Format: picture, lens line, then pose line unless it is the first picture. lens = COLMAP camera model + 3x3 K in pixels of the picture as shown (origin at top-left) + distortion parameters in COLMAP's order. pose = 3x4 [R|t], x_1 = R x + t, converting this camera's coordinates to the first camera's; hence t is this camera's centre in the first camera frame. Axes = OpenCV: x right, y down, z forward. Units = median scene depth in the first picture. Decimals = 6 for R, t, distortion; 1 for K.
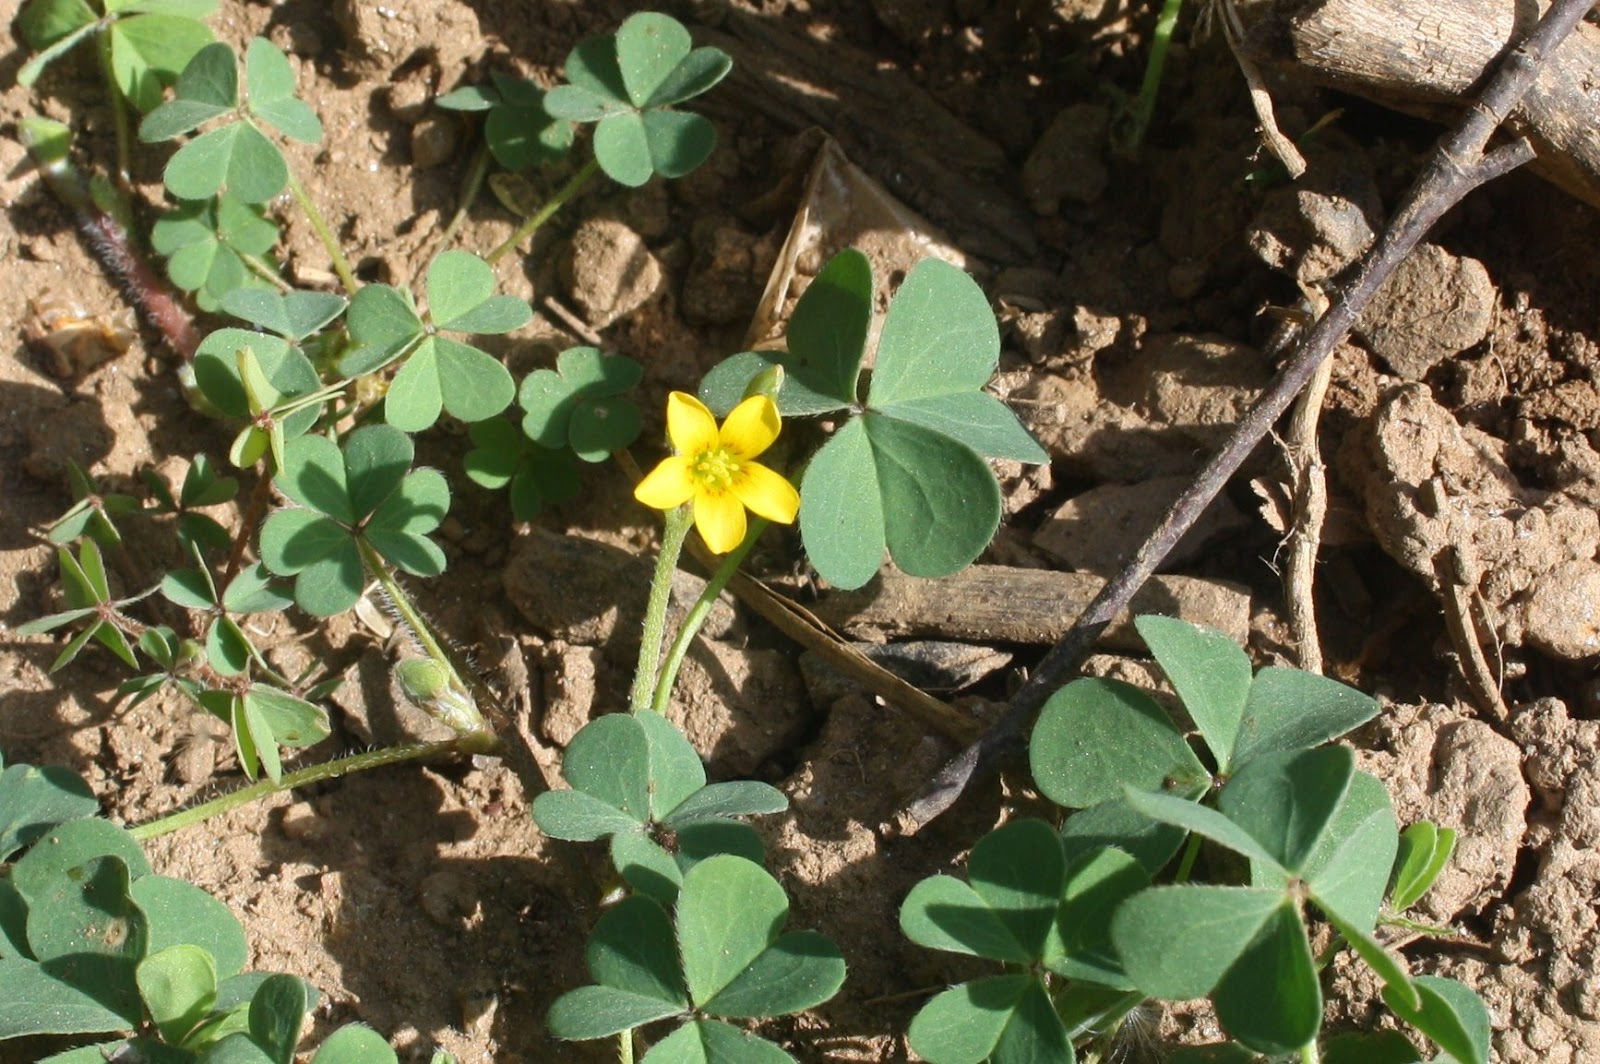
lens RADIAL K [[4296.8, 0, 800.0], [0, 4296.8, 532.0], [0, 0, 1]] dist [-0.077477, 0.137190]
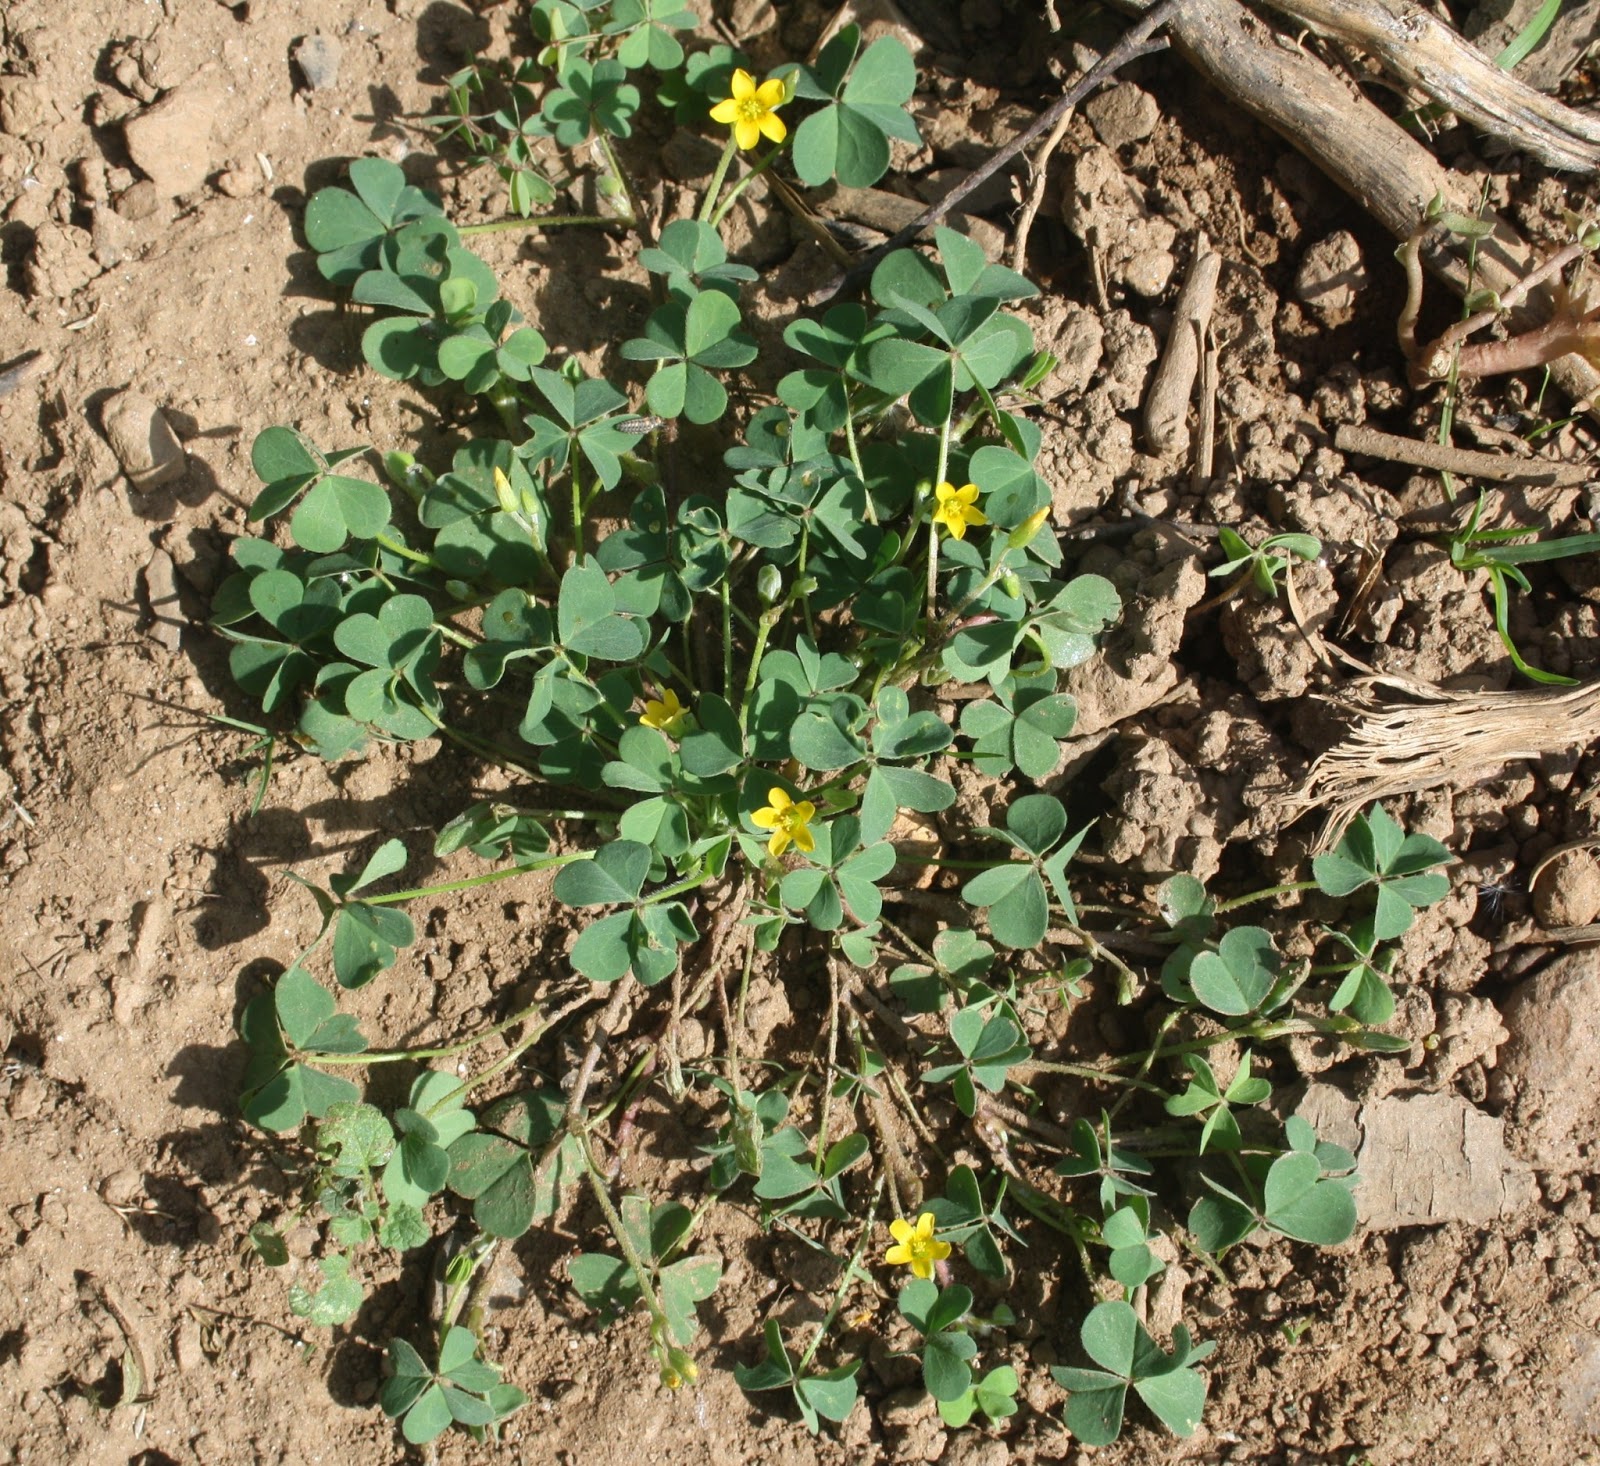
lens RADIAL K [[2933.5, 0, 800.0], [0, 2933.5, 733.0], [0, 0, 1]] dist [-0.040535, -0.088230]
pose [[0.972004, 0.228778, -0.053569, 0.138319], [-0.216852, 0.961223, 0.170368, 0.026898], [0.090468, -0.153982, 0.983923, -0.423302]]
